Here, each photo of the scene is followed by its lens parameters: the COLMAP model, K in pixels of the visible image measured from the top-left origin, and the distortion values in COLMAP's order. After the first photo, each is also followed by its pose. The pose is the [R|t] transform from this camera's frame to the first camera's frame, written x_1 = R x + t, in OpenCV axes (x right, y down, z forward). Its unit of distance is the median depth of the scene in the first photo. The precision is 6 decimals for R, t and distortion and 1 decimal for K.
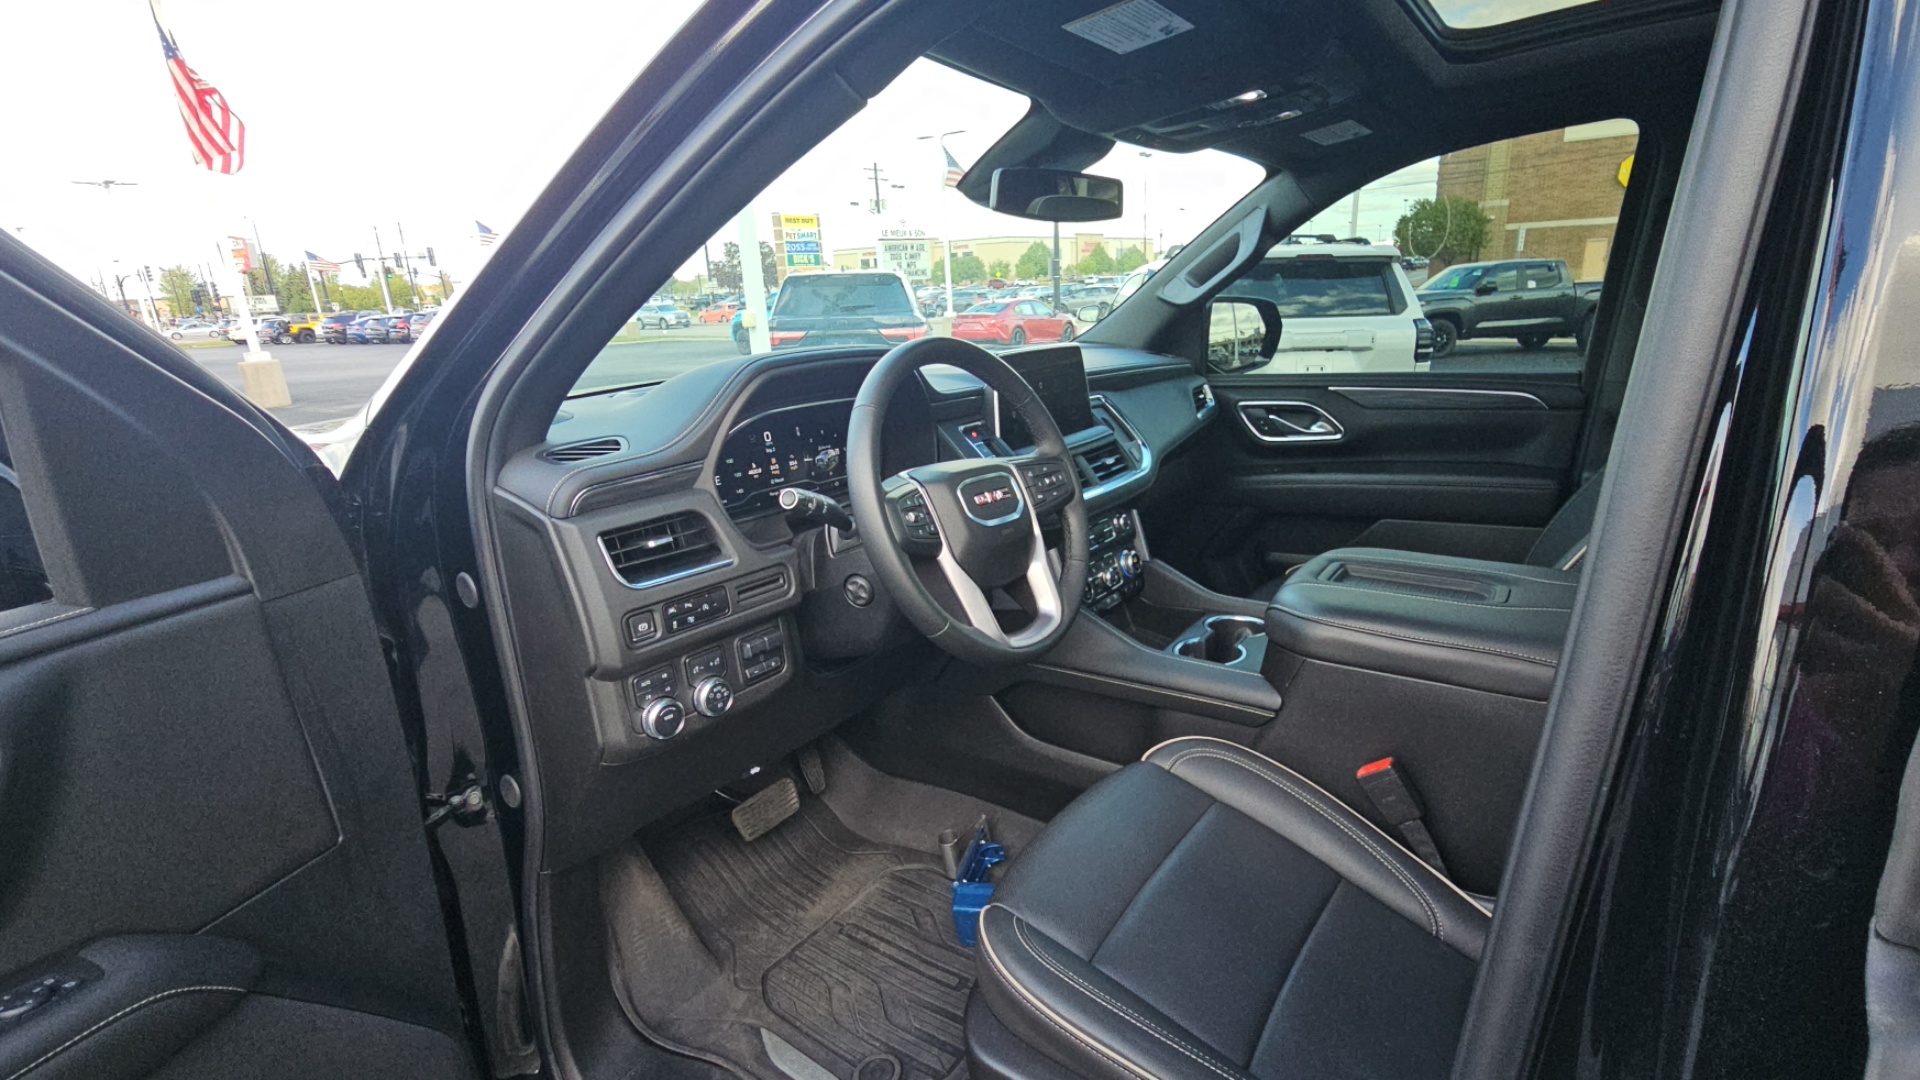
lens RADIAL K [[851.6, 0, 976.2], [0, 851.6, 541.7], [0, 0, 1]] dist [0.011877, -0.000295]
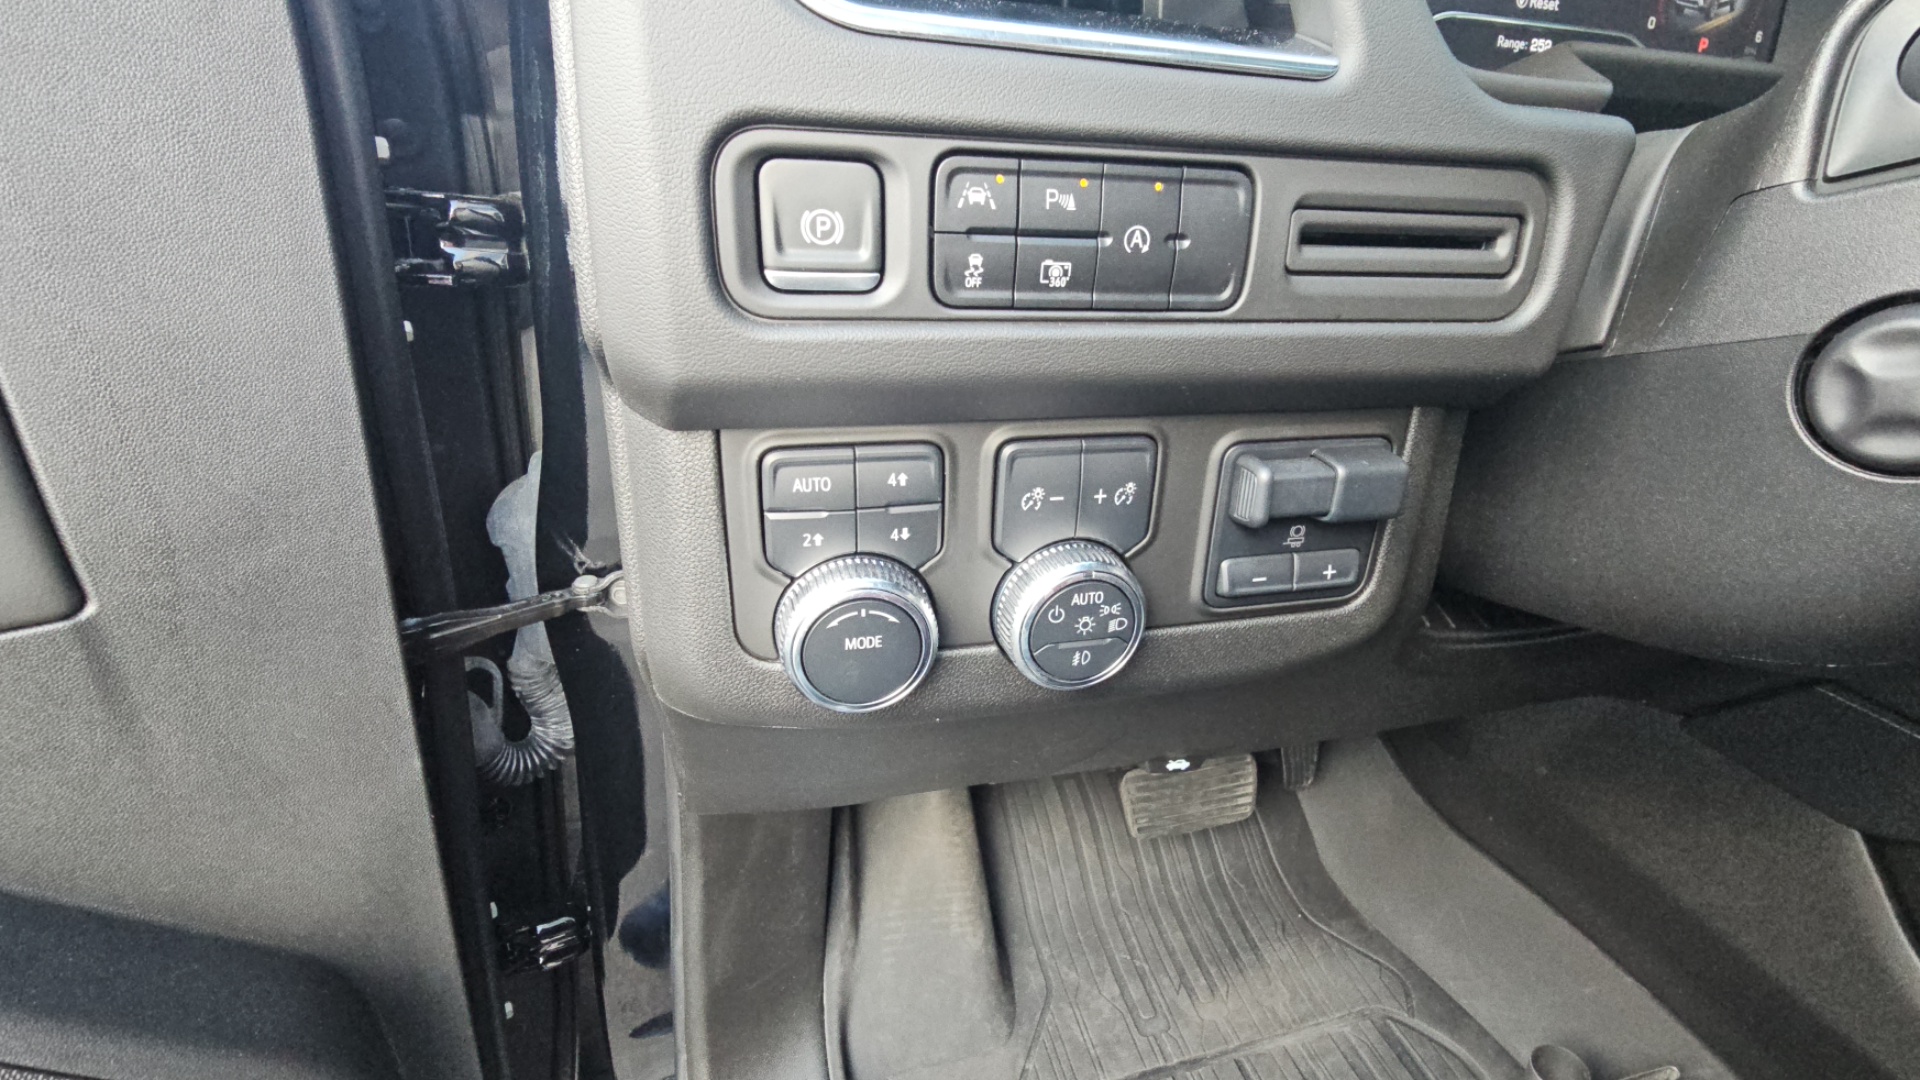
lens RADIAL K [[861.0, 0, 979.9], [0, 861.0, 543.4], [0, 0, 1]] dist [0.002259, -0.001461]
pose [[0.783928, 0.362960, -0.503704, -0.133542], [-0.254057, 0.927812, 0.273168, 0.062390], [0.566491, -0.086175, 0.819549, 0.501644]]
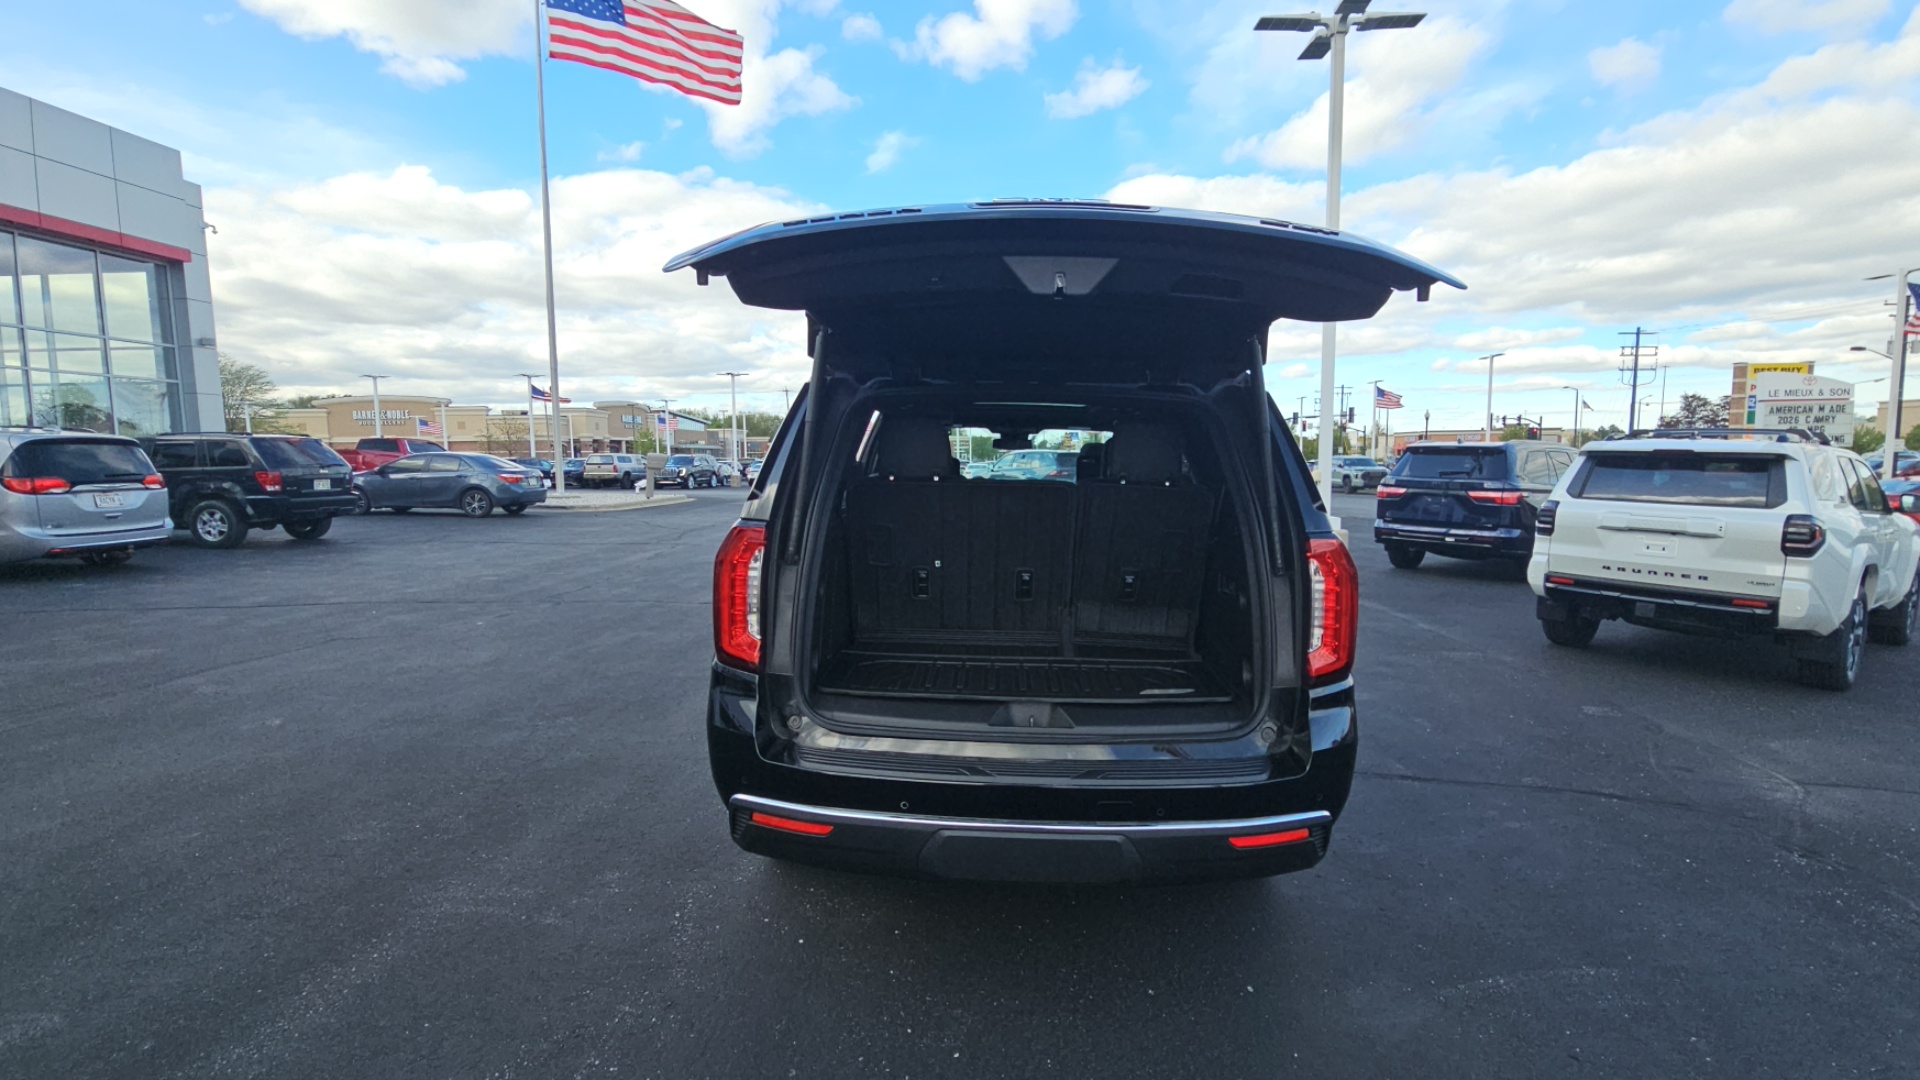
lens RADIAL K [[861.8, 0, 978.9], [0, 861.8, 550.4], [0, 0, 1]] dist [-0.000575, -0.000958]
pose [[0.562527, 0.130460, -0.816421, 3.272303], [-0.259379, 0.965466, -0.024440, 0.229391], [0.785039, 0.225511, 0.576939, -1.364310]]
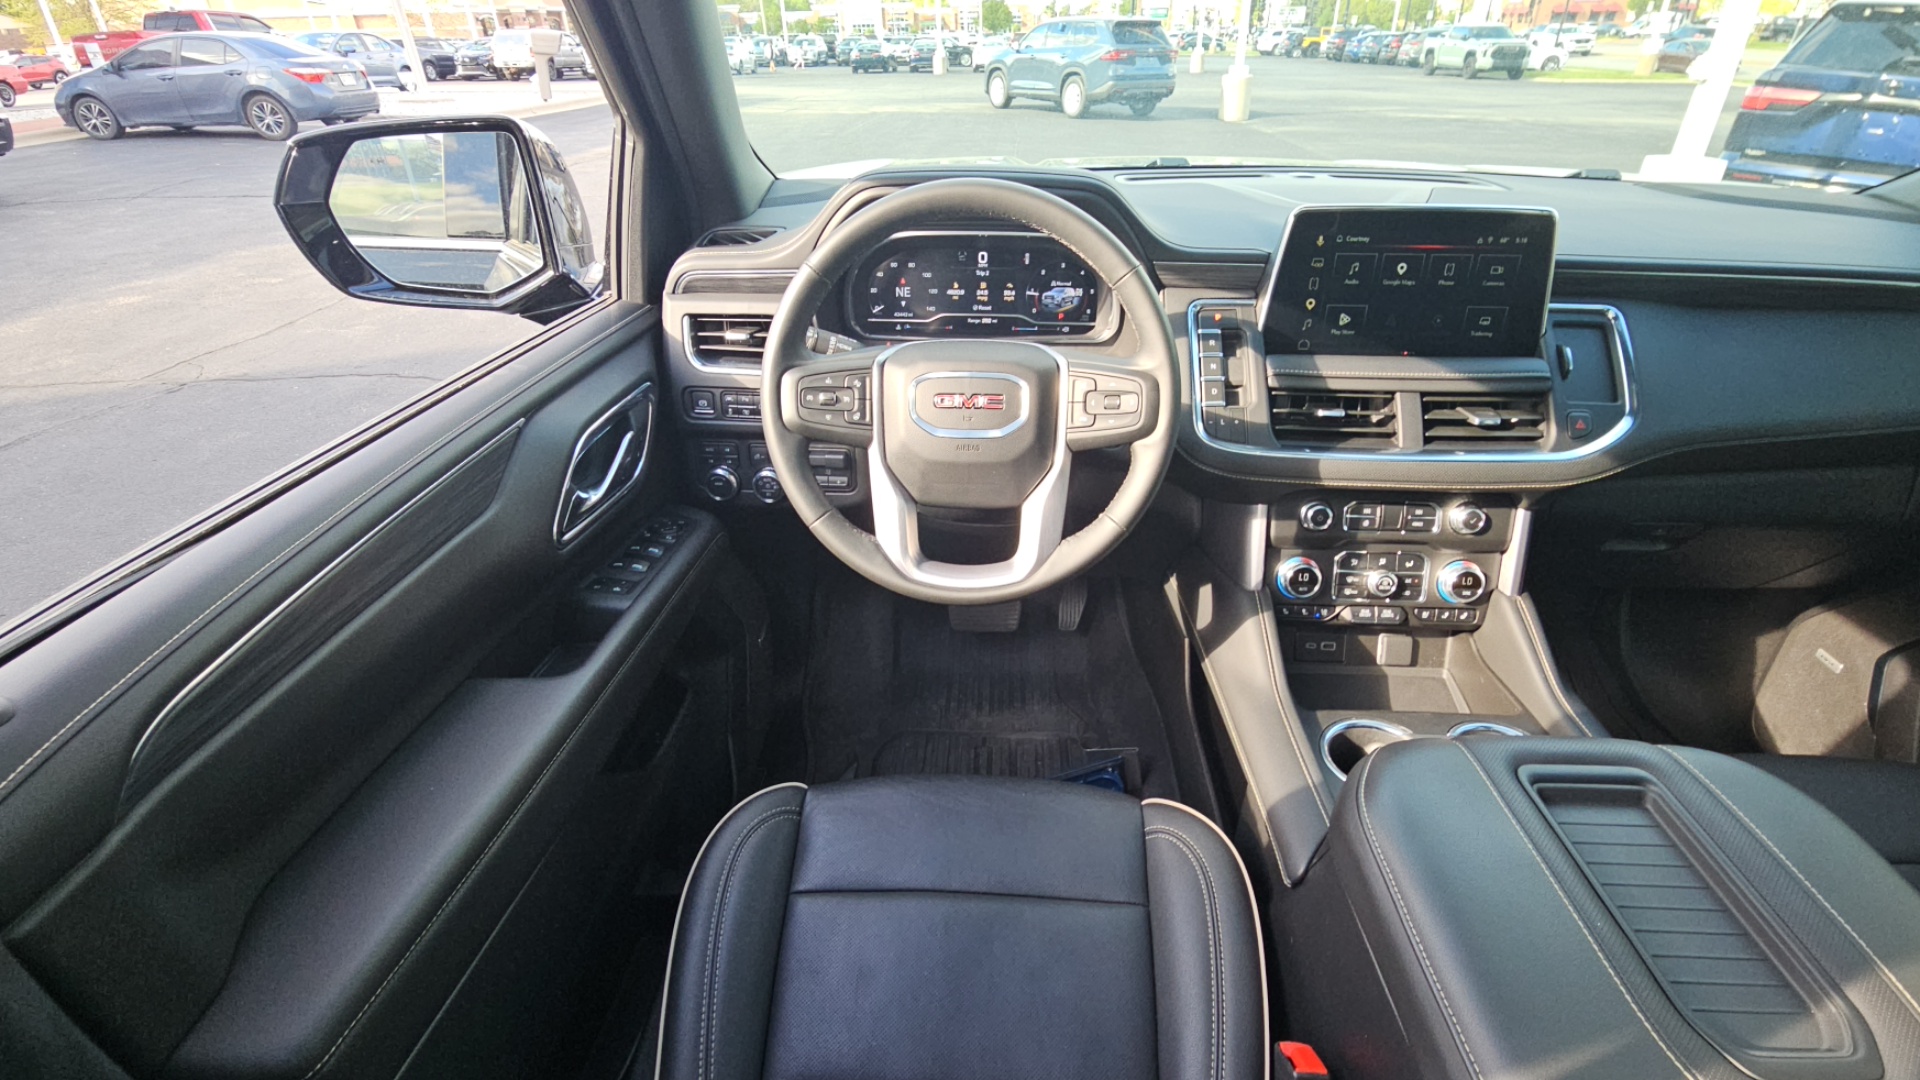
lens RADIAL K [[858.2, 0, 984.0], [0, 858.2, 543.3], [0, 0, 1]] dist [0.001312, -0.001037]
pose [[0.556868, 0.457259, -0.693406, 0.438370], [-0.251525, 0.888462, 0.383888, -0.166728], [0.791602, -0.039366, 0.609768, 0.344158]]
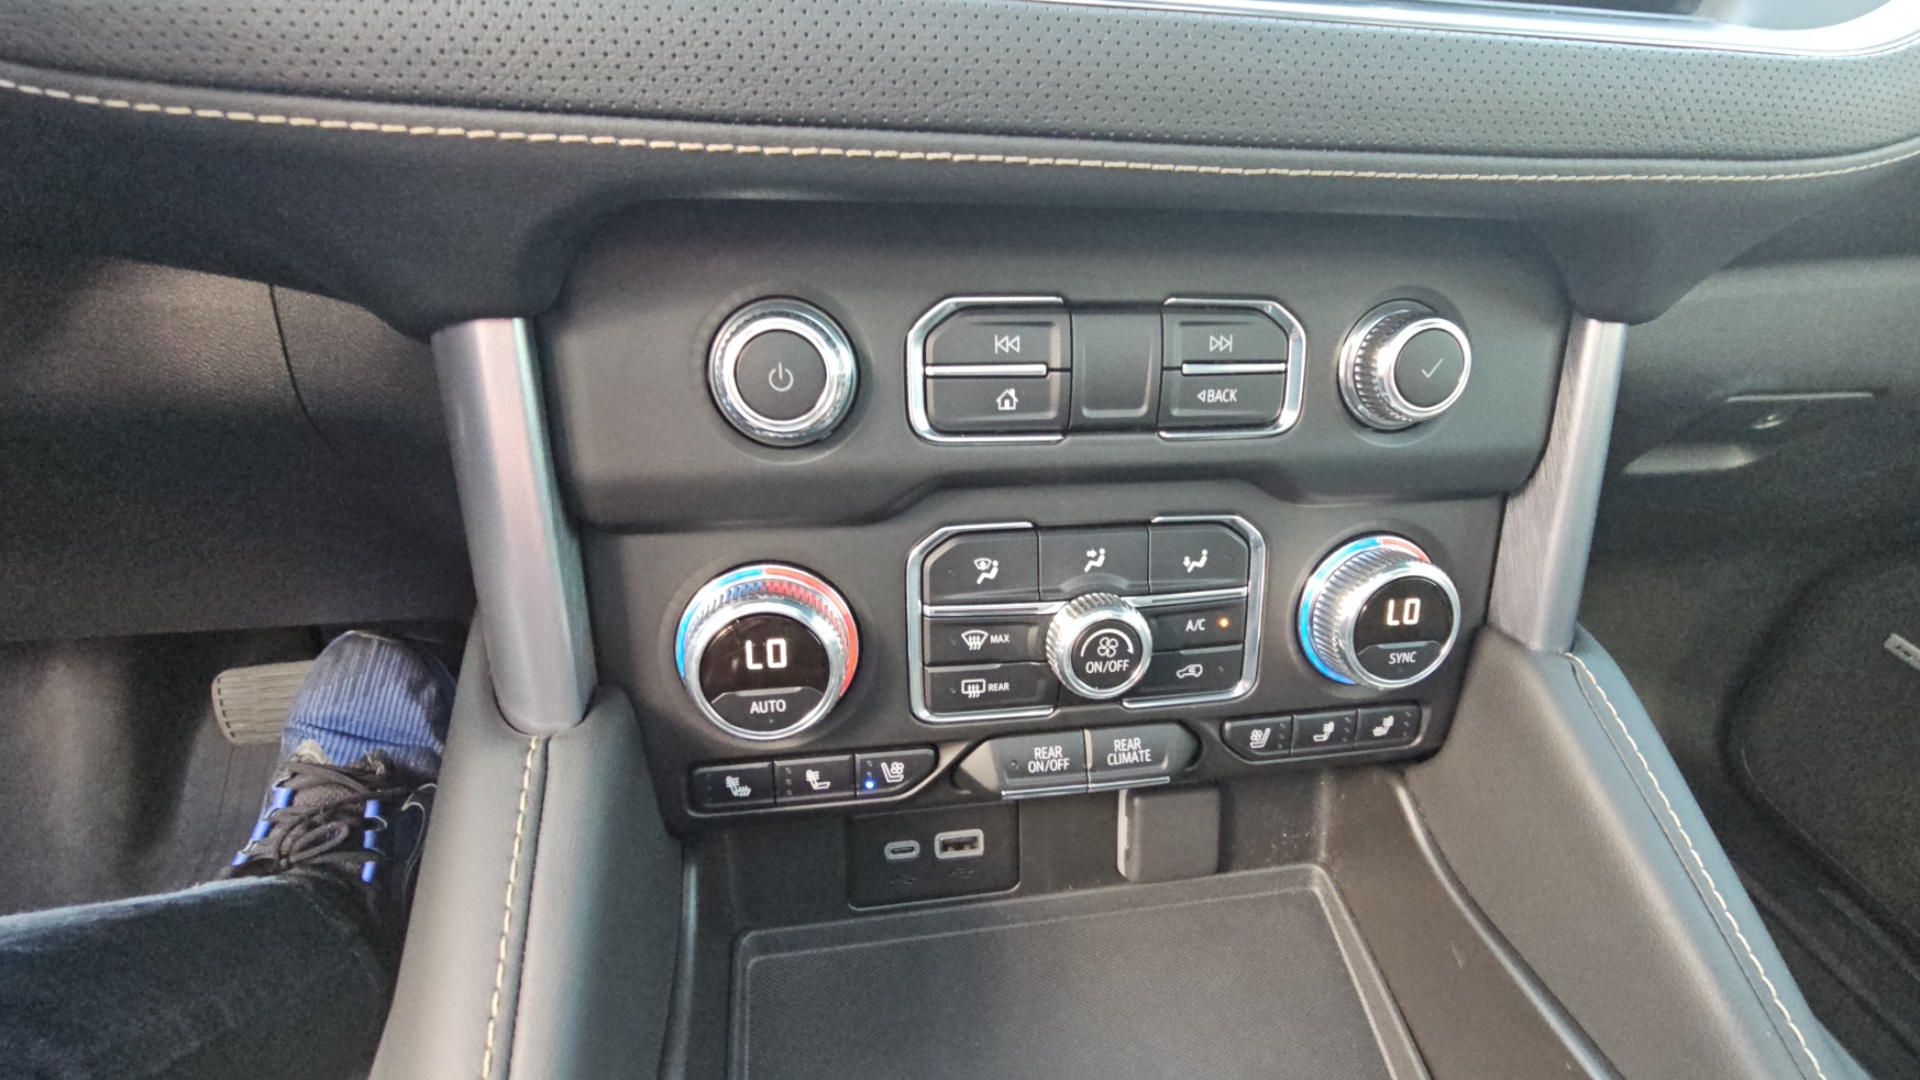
lens RADIAL K [[859.0, 0, 981.9], [0, 859.0, 548.2], [0, 0, 1]] dist [0.003477, -0.004062]
pose [[0.713362, 0.440297, -0.545209, 0.224997], [-0.268640, 0.890363, 0.367540, -0.030442], [0.647261, -0.115724, 0.753433, 0.865674]]
